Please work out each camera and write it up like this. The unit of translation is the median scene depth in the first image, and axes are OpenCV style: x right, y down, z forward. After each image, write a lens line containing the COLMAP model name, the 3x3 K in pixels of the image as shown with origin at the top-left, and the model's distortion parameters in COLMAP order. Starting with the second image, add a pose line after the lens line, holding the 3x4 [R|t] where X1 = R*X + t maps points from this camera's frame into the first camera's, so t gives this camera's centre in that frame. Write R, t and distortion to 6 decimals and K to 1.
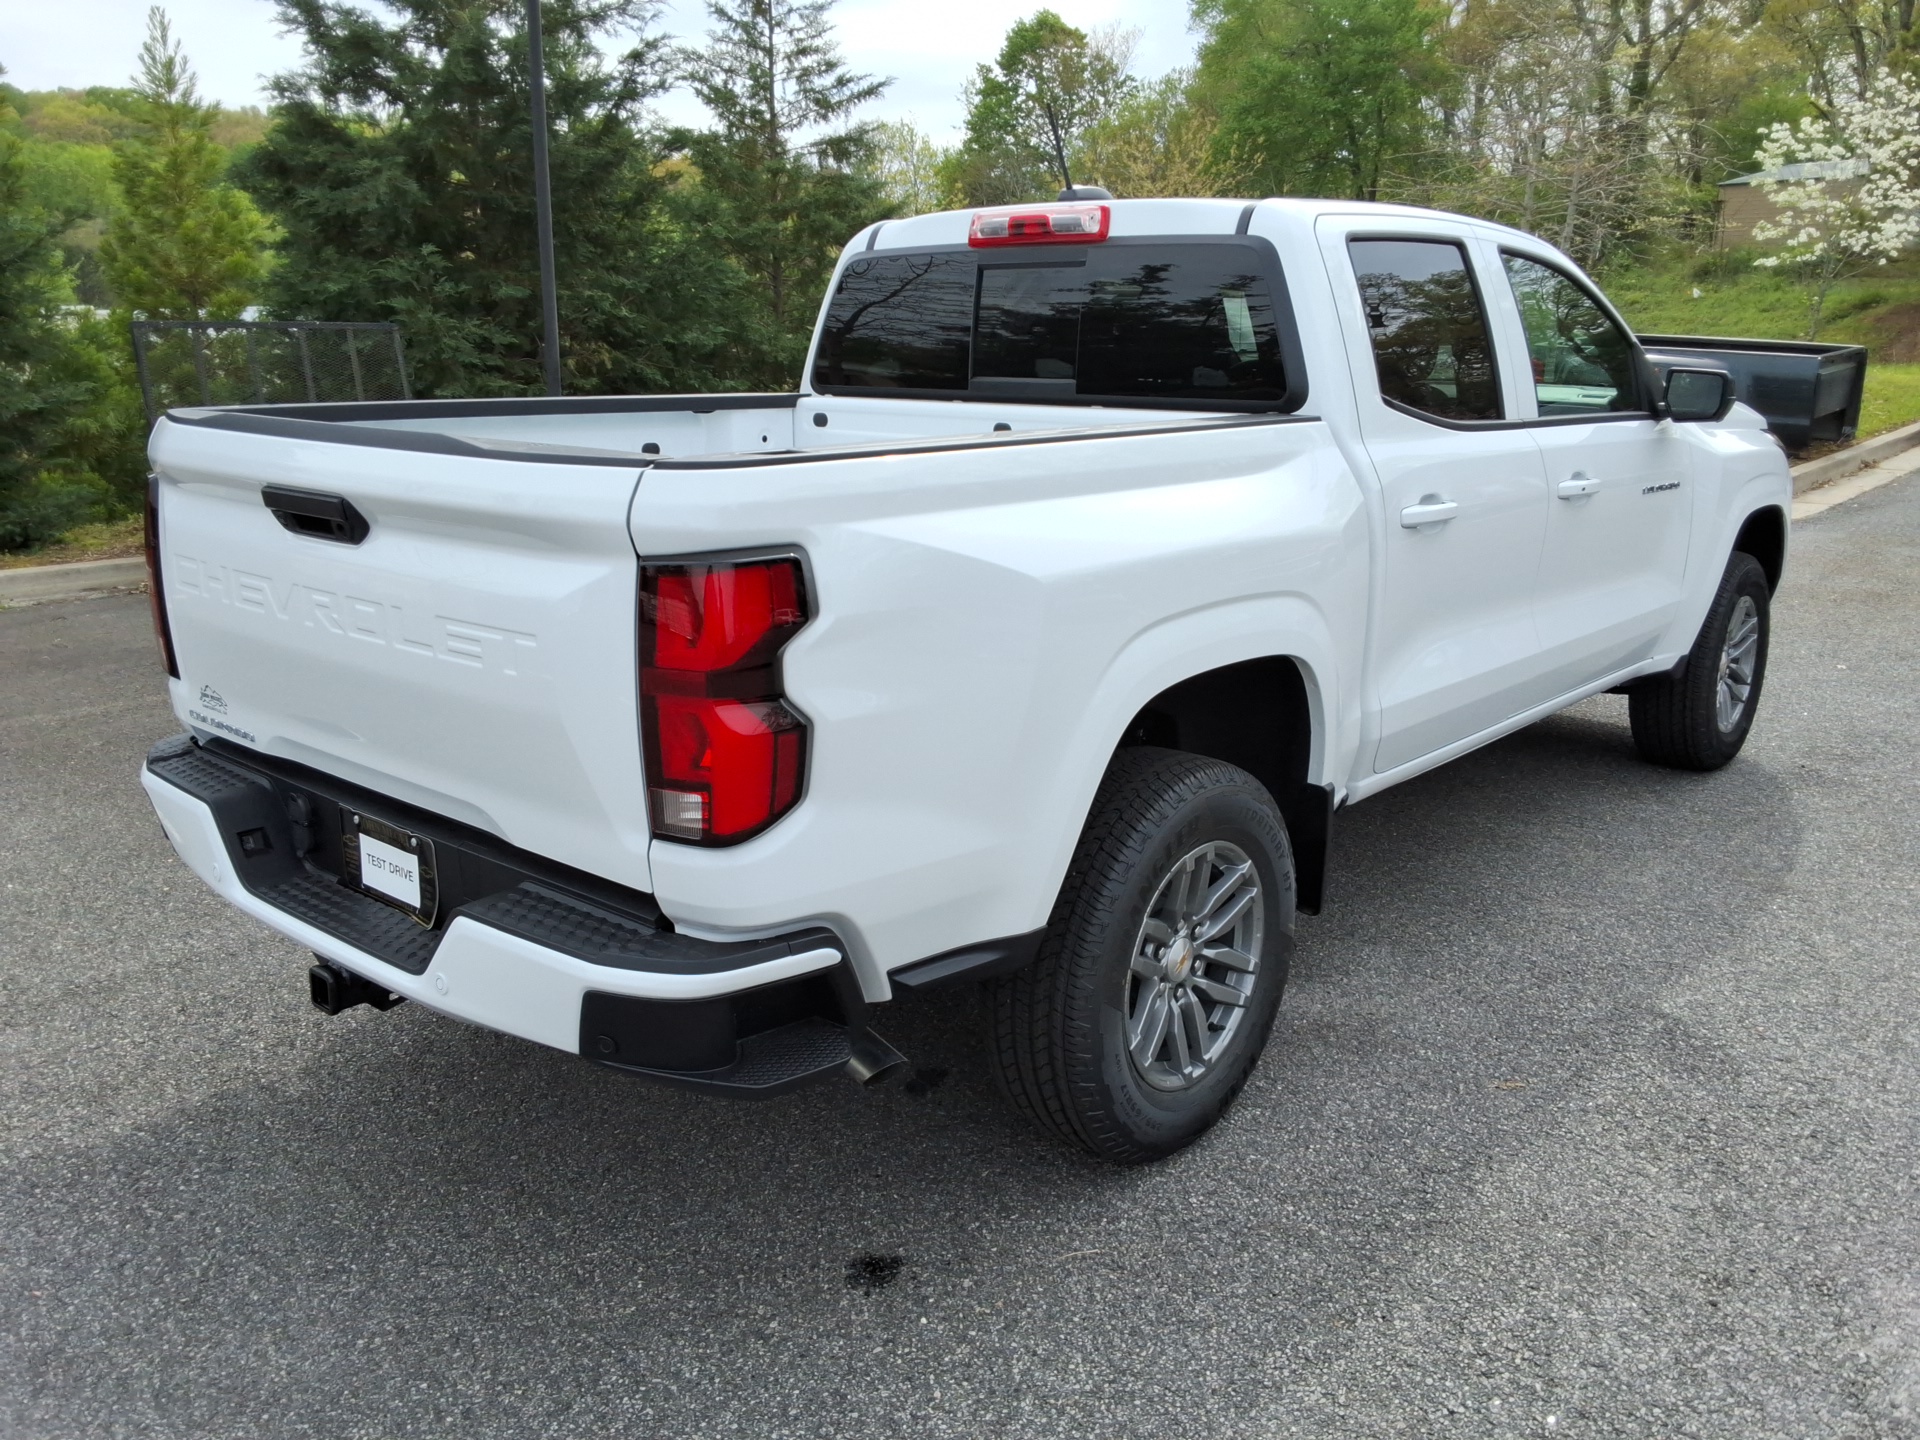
lens RADIAL K [[1572.5, 0, 955.0], [0, 1572.5, 689.1], [0, 0, 1]] dist [0.032171, -0.065338]
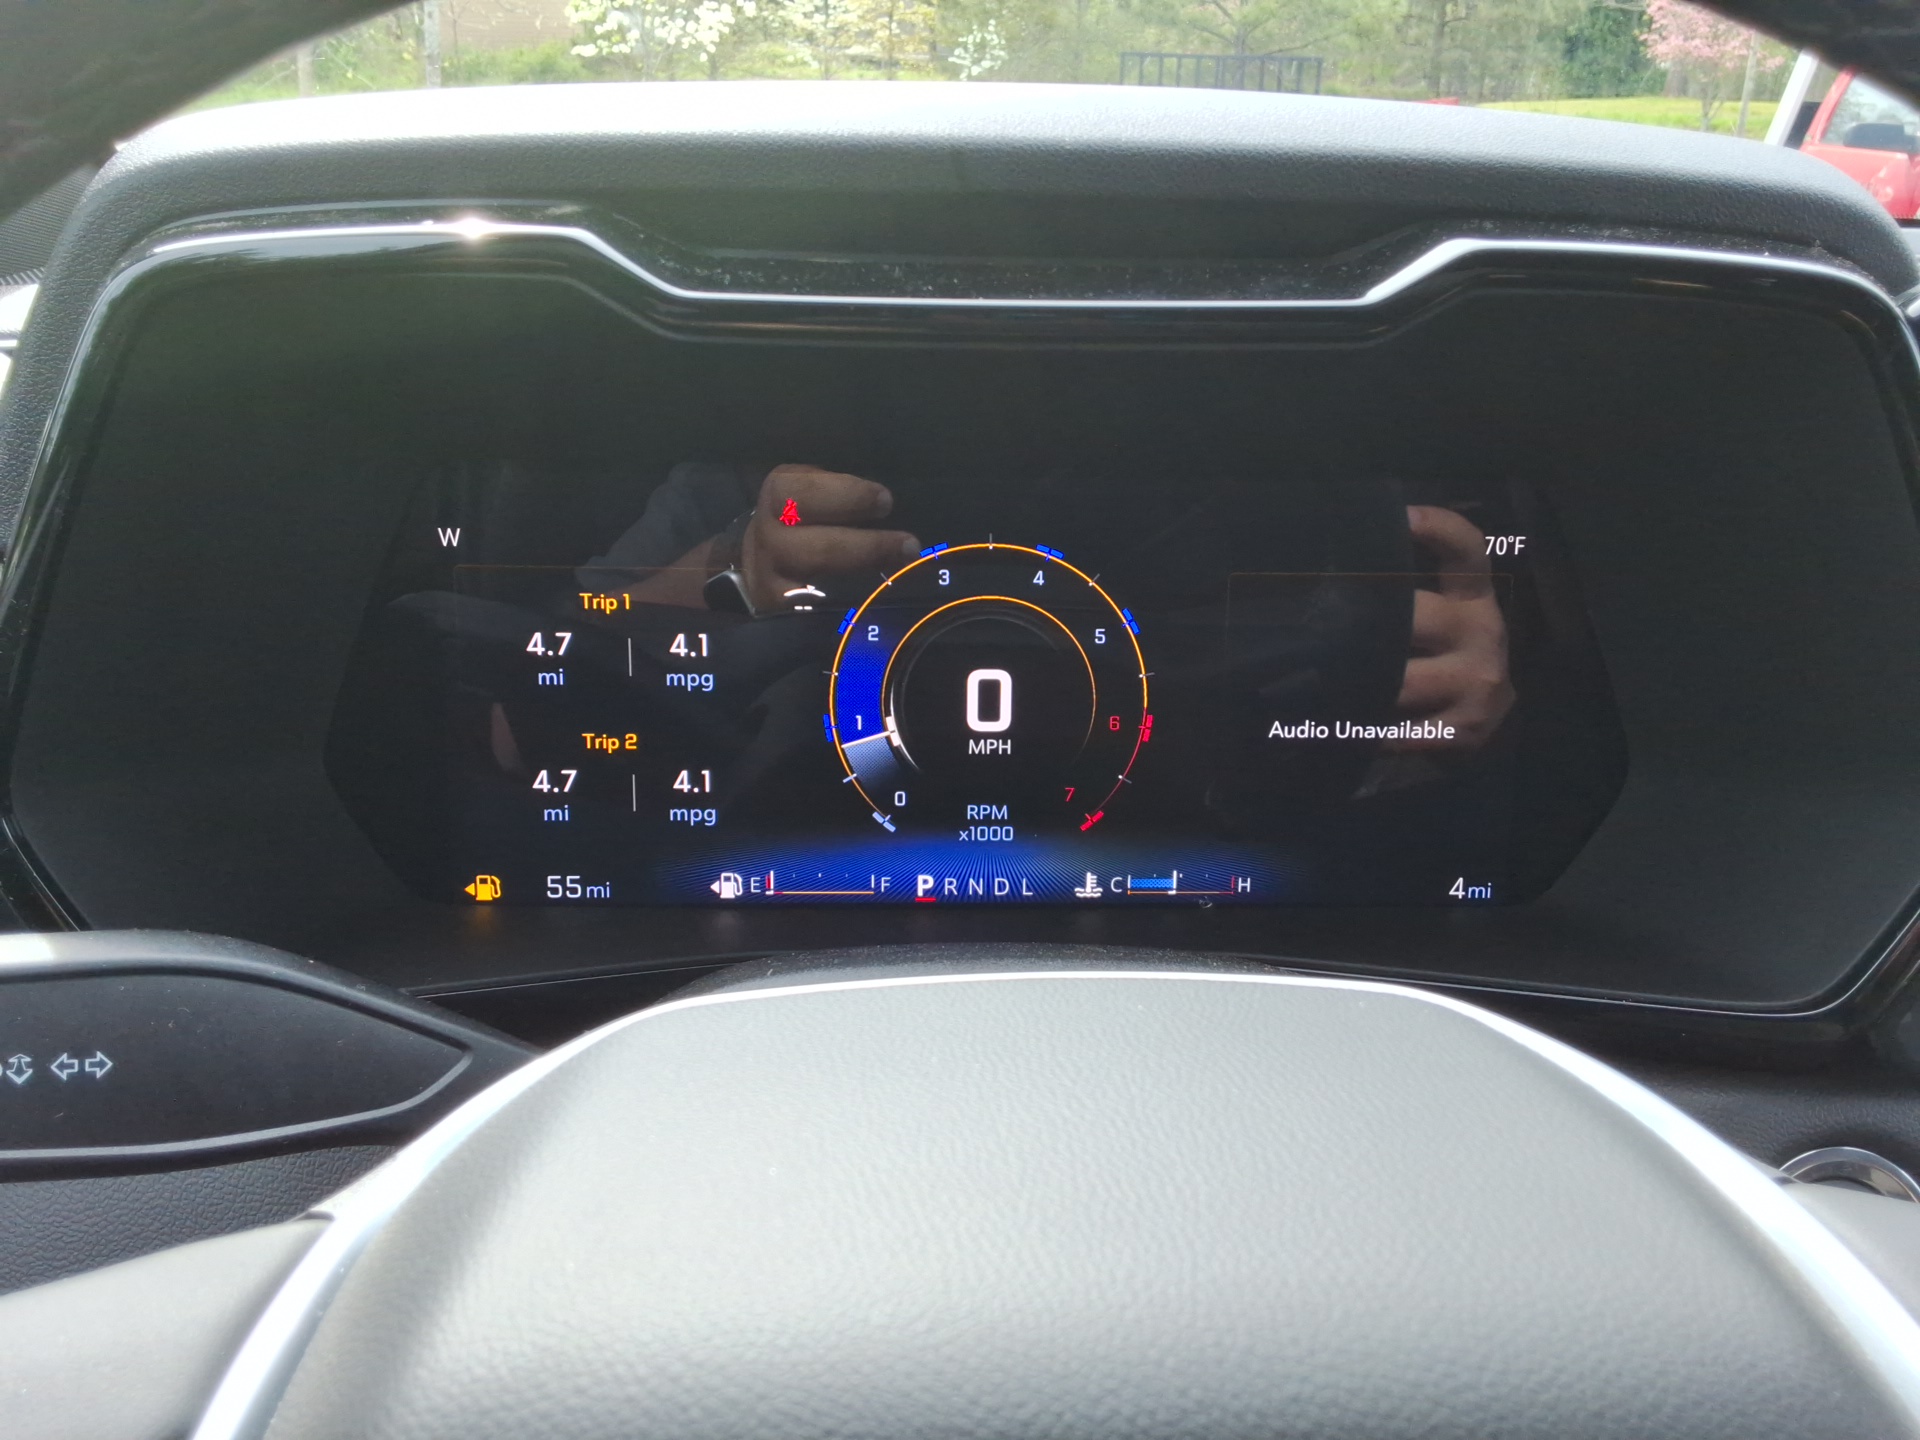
lens RADIAL K [[1543.3, 0, 972.0], [0, 1543.3, 700.4], [0, 0, 1]] dist [0.119235, -0.179518]
pose [[0.724776, -0.212687, 0.655335, 0.232557], [0.133984, 0.976511, 0.168743, -0.256068], [-0.675831, -0.034496, 0.736249, 1.292045]]
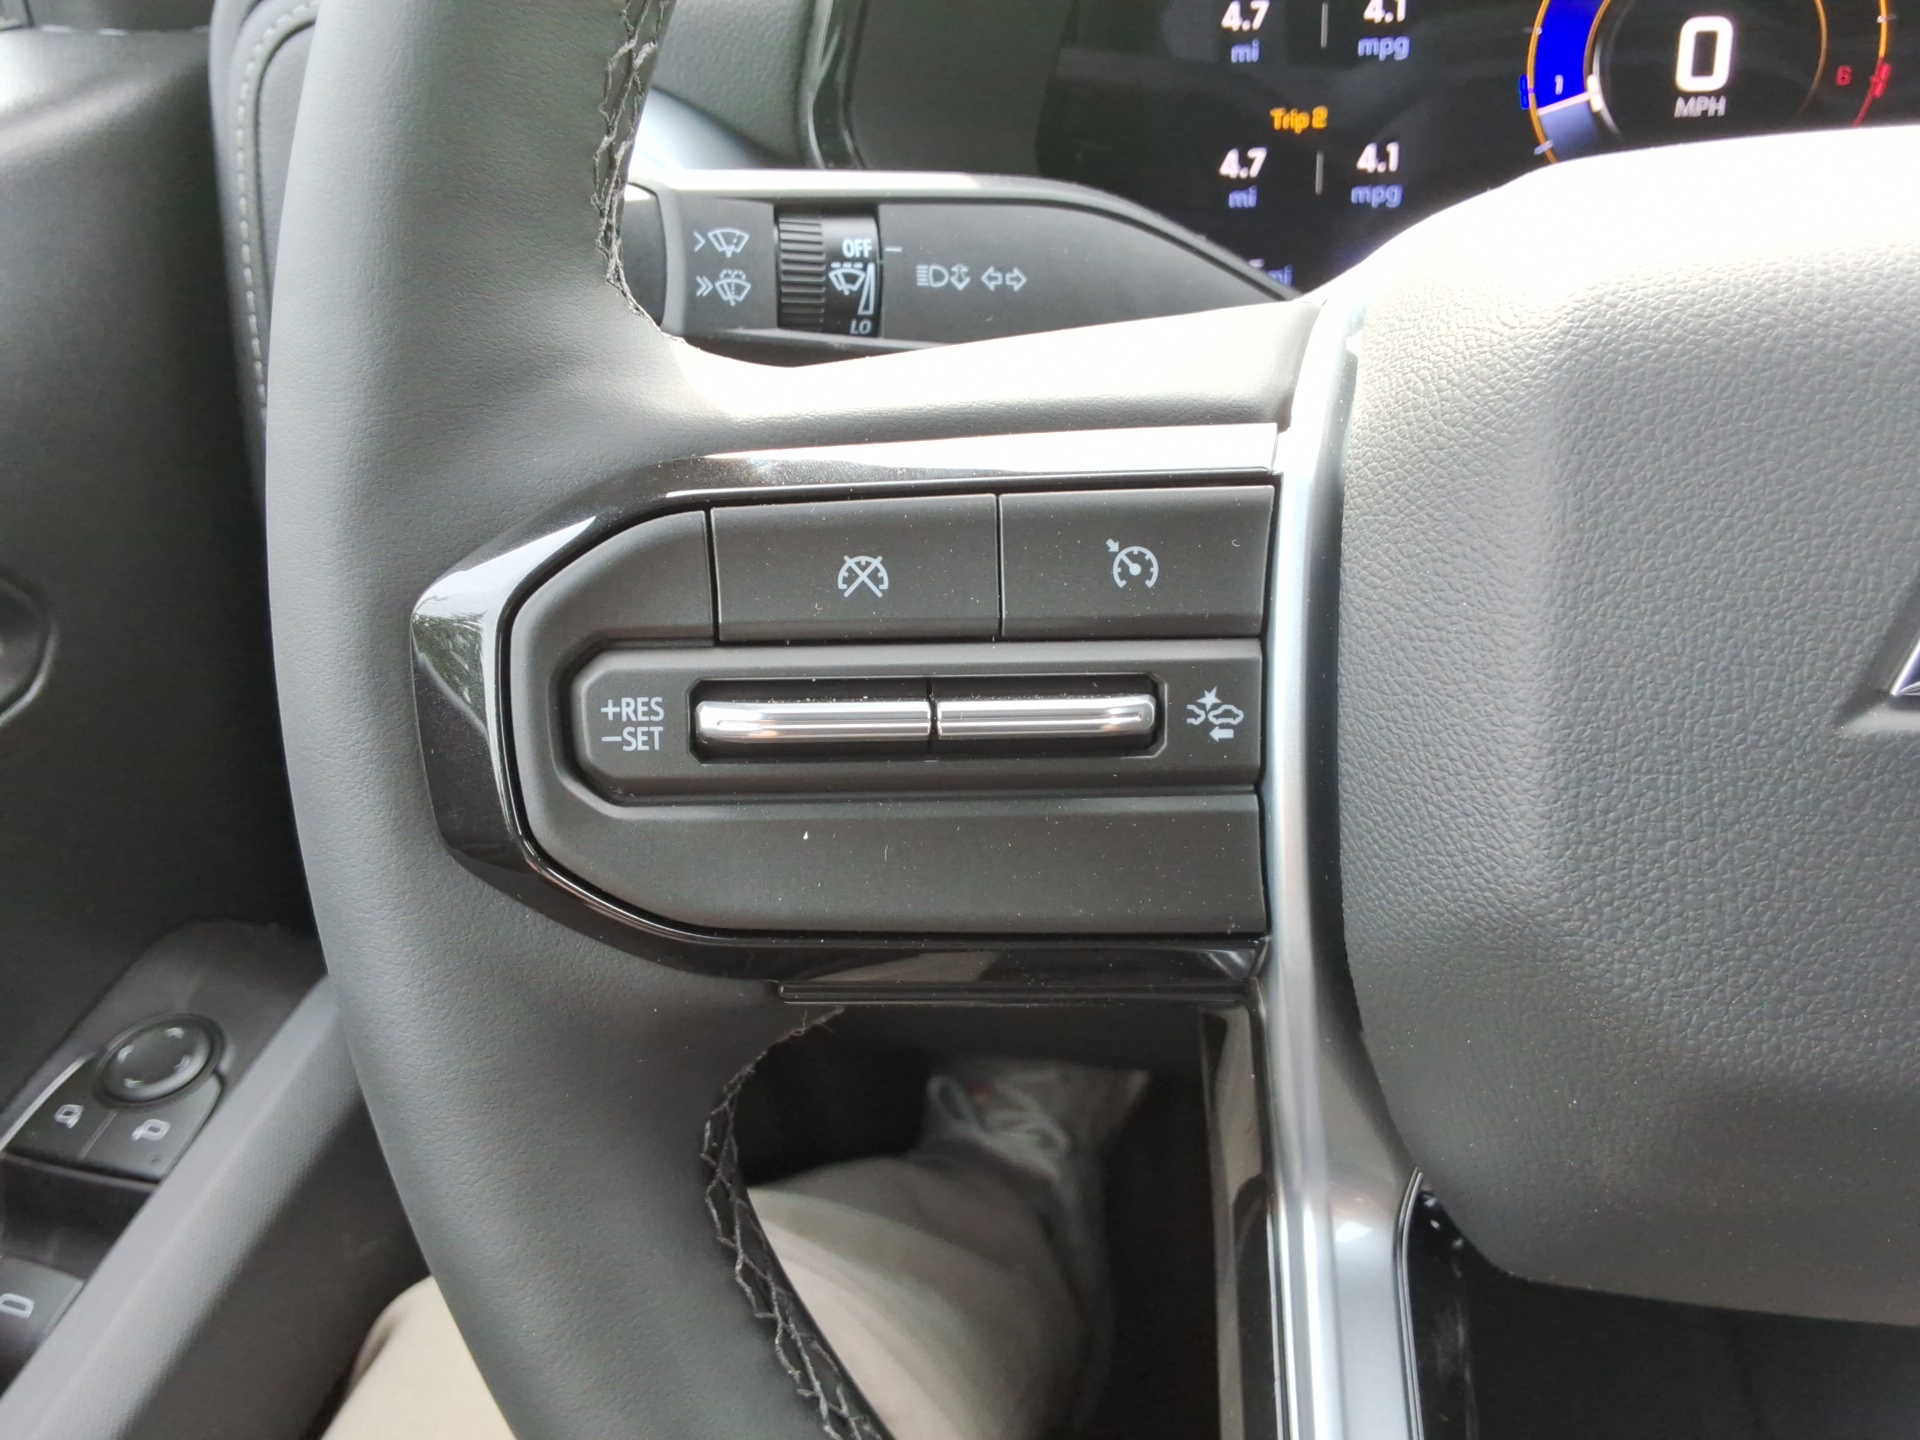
lens RADIAL K [[1571.8, 0, 969.8], [0, 1571.8, 655.6], [0, 0, 1]] dist [0.113012, -0.208645]
pose [[0.867887, -0.312518, 0.386141, 0.212441], [0.191436, 0.927688, 0.320541, -0.245712], [-0.458393, -0.204272, 0.864956, 1.293432]]
